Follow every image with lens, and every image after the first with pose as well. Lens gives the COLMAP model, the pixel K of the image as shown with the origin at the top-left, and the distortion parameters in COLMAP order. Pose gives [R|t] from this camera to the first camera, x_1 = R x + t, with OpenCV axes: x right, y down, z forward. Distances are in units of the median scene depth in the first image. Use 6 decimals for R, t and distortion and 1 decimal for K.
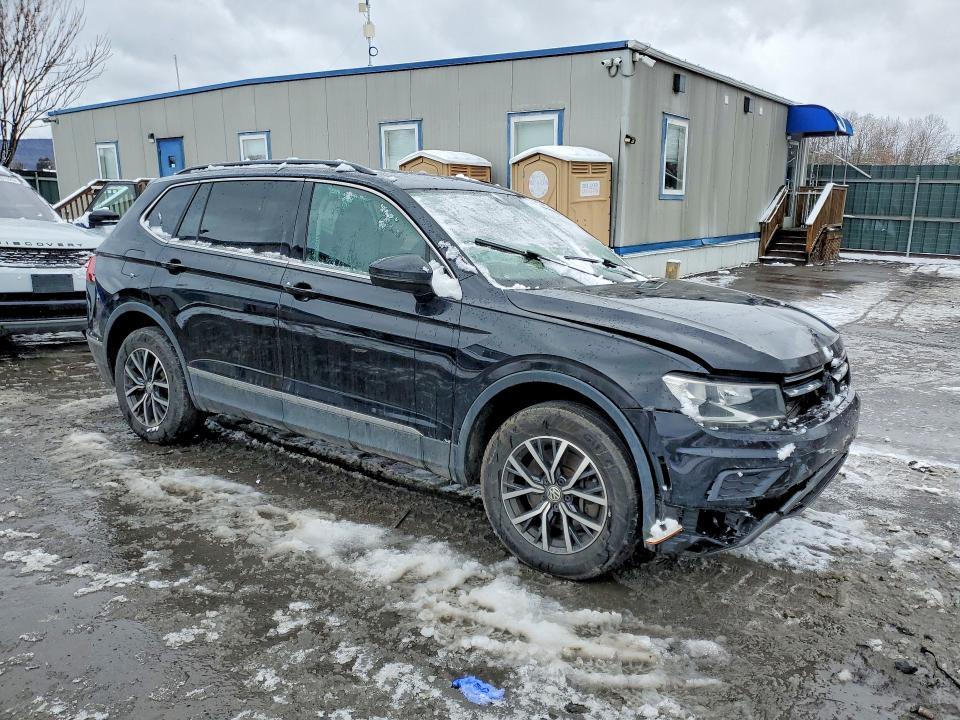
lens RADIAL K [[712.2, 0, 480.0], [0, 712.2, 360.0], [0, 0, 1]] dist [0.008736, 0.006996]
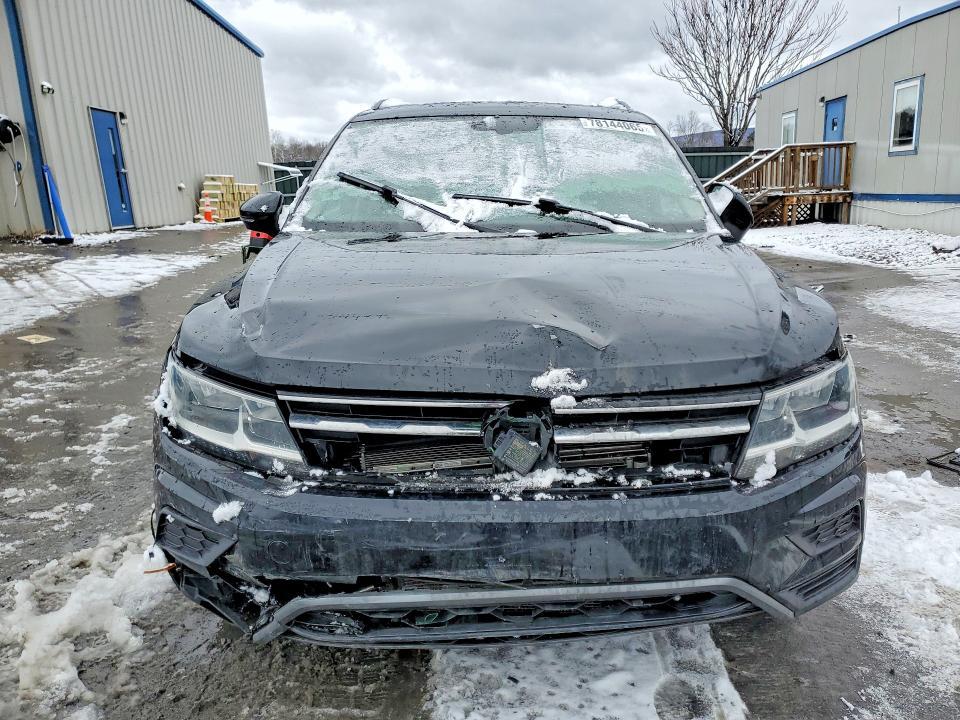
lens RADIAL K [[712.2, 0, 480.0], [0, 712.2, 360.0], [0, 0, 1]] dist [0.008736, 0.006996]
pose [[0.613906, 0.158015, -0.773402, 0.647787], [-0.126793, 0.986777, 0.100965, -0.051224], [0.779130, 0.036079, 0.625824, 0.518951]]
